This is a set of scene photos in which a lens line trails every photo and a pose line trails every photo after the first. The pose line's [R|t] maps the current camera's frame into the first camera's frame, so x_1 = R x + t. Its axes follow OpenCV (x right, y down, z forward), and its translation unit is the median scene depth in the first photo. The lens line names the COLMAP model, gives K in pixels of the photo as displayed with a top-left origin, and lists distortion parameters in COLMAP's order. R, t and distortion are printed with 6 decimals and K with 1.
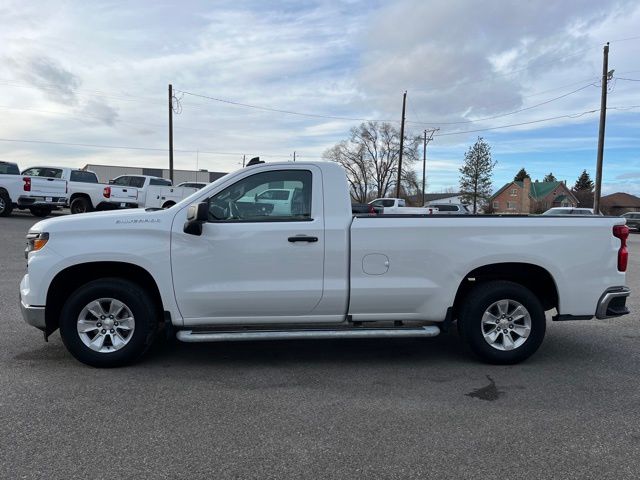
lens RADIAL K [[482.1, 0, 320.0], [0, 482.1, 240.0], [0, 0, 1]] dist [0.065566, -0.098117]
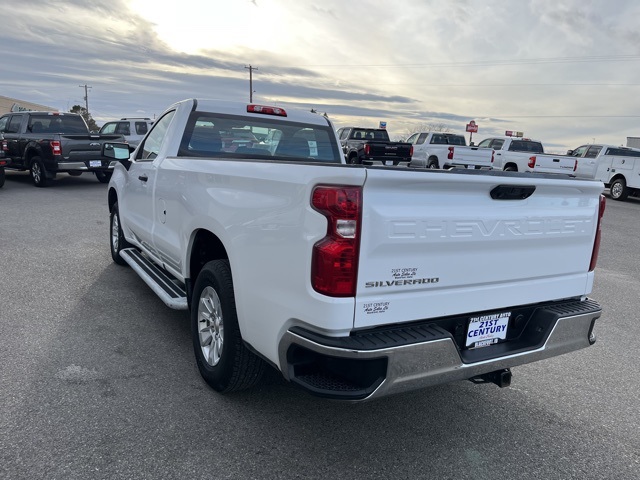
lens RADIAL K [[482.1, 0, 320.0], [0, 482.1, 240.0], [0, 0, 1]] dist [0.065566, -0.098117]
pose [[0.444024, 0.150977, -0.883204, 0.241875], [-0.111904, 0.987328, 0.112518, -0.007129], [0.889000, 0.048874, 0.455292, 0.198828]]
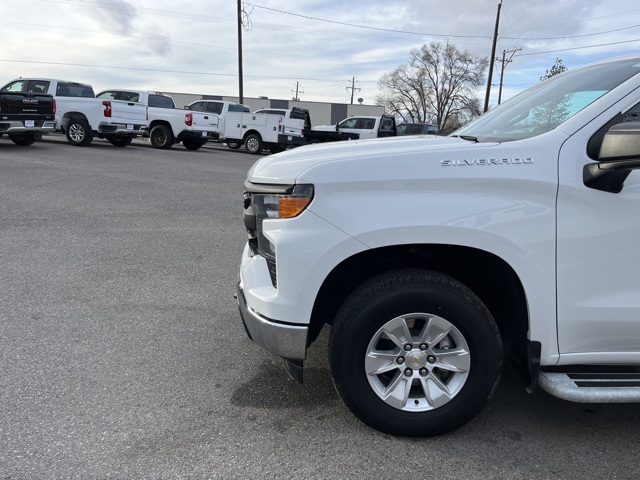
lens RADIAL K [[482.1, 0, 320.0], [0, 482.1, 240.0], [0, 0, 1]] dist [0.065566, -0.098117]
pose [[0.995802, 0.023974, -0.088340, -0.112839], [-0.011424, 0.990097, 0.139920, -0.006219], [0.090820, -0.138324, 0.986214, 0.111283]]
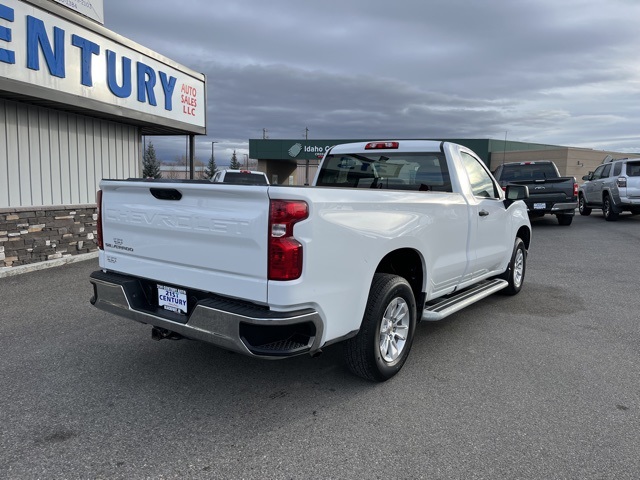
lens RADIAL K [[477.4, 0, 322.4], [0, 477.4, 234.5], [0, 0, 1]] dist [0.059146, -0.080181]
pose [[-0.644282, 0.042577, -0.763602, 0.244847], [-0.087207, 0.987847, 0.128660, -0.022419], [0.759800, 0.149485, -0.632739, 0.438230]]
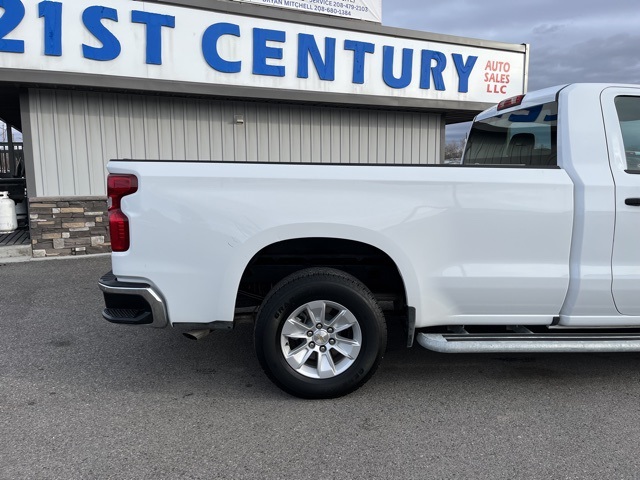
lens RADIAL K [[479.9, 0, 328.1], [0, 479.9, 235.3], [0, 0, 1]] dist [0.073835, -0.102036]
pose [[-0.999780, -0.017577, 0.011474, 0.079938], [-0.014984, 0.980423, 0.196332, -0.025125], [-0.014701, 0.196117, -0.980470, 0.487203]]
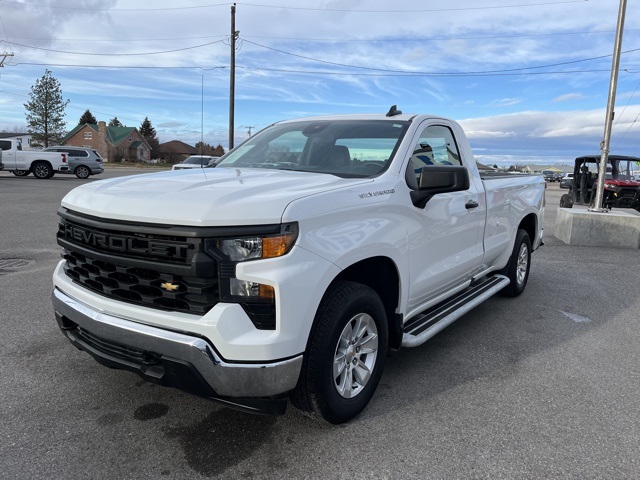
lens RADIAL K [[482.1, 0, 320.0], [0, 482.1, 240.0], [0, 0, 1]] dist [0.065566, -0.098117]
pose [[0.650567, -0.112611, 0.751054, -0.212625], [0.027151, 0.991762, 0.125184, -0.013835], [-0.758963, -0.061049, 0.648265, 0.140721]]
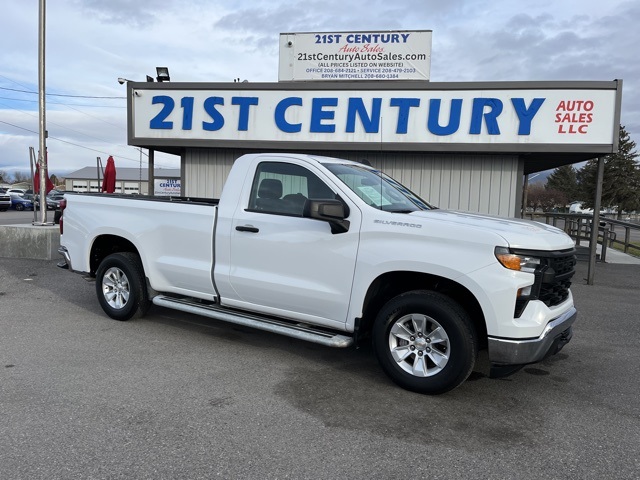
lens RADIAL K [[482.1, 0, 320.0], [0, 482.1, 240.0], [0, 0, 1]] dist [0.065566, -0.098117]
pose [[-0.811541, -0.097012, 0.576186, -0.183446], [-0.014087, 0.989082, 0.146691, -0.037107], [-0.584126, 0.110929, -0.804047, 0.506788]]
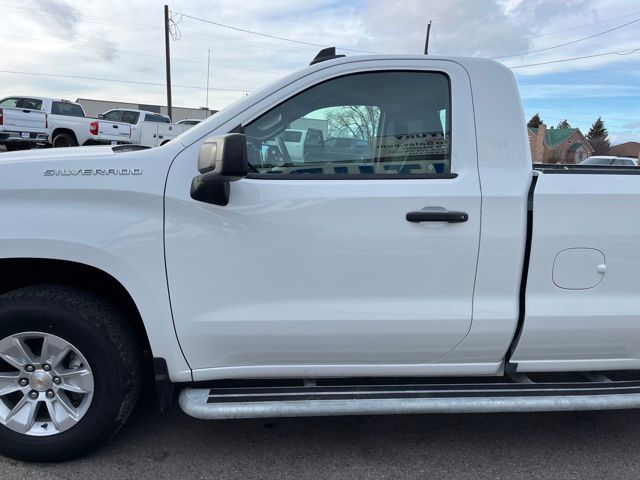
lens RADIAL K [[480.0, 0, 325.6], [0, 480.0, 241.7], [0, 0, 1]] dist [0.087024, -0.129585]
pose [[0.999780, 0.018332, 0.010159, -0.034775], [-0.019394, 0.992955, 0.116897, -0.007094], [-0.007944, -0.117068, 0.993092, 0.118599]]
